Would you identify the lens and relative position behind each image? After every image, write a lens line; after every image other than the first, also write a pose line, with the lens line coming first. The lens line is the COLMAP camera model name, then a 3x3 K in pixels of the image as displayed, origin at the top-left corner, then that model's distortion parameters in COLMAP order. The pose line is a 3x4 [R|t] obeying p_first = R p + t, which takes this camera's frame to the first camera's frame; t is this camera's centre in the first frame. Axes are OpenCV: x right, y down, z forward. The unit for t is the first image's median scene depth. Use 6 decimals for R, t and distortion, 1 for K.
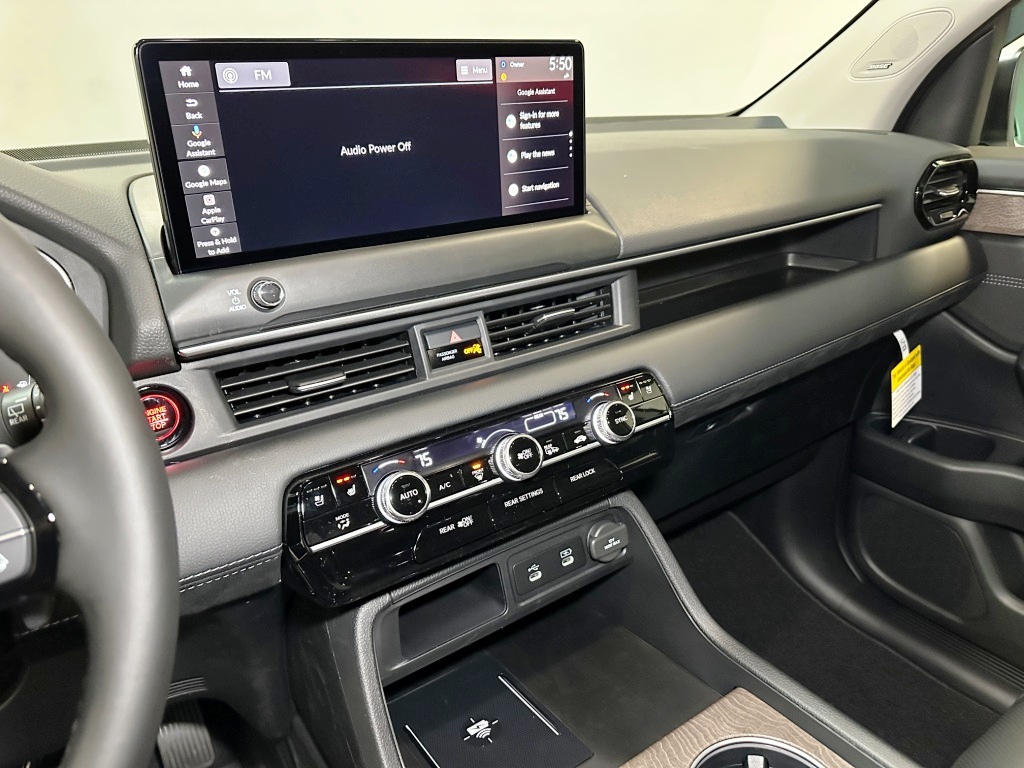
lens RADIAL K [[731.9, 0, 511.8], [0, 731.9, 384.6], [0, 0, 1]] dist [0.030198, -0.044474]
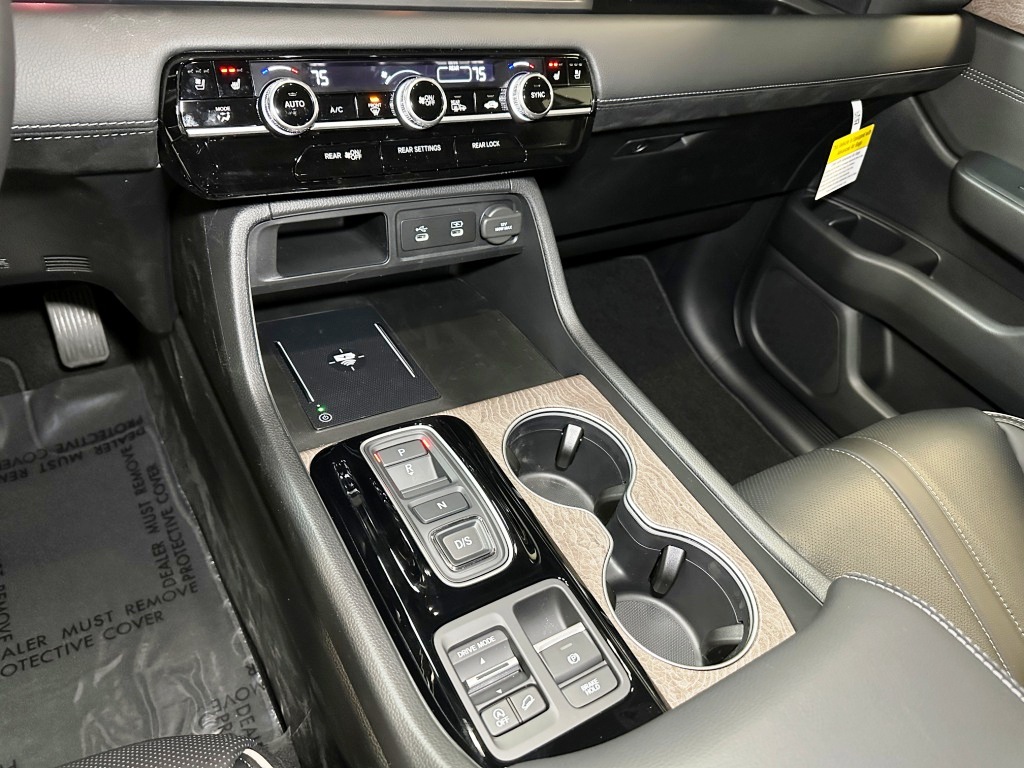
lens RADIAL K [[731.9, 0, 511.3], [0, 731.9, 398.2], [0, 0, 1]] dist [0.030198, -0.044474]
pose [[0.972495, 0.205285, 0.110053, 0.086144], [-0.231327, 0.906461, 0.353293, 0.070928], [-0.027233, -0.369034, 0.929017, -0.050216]]
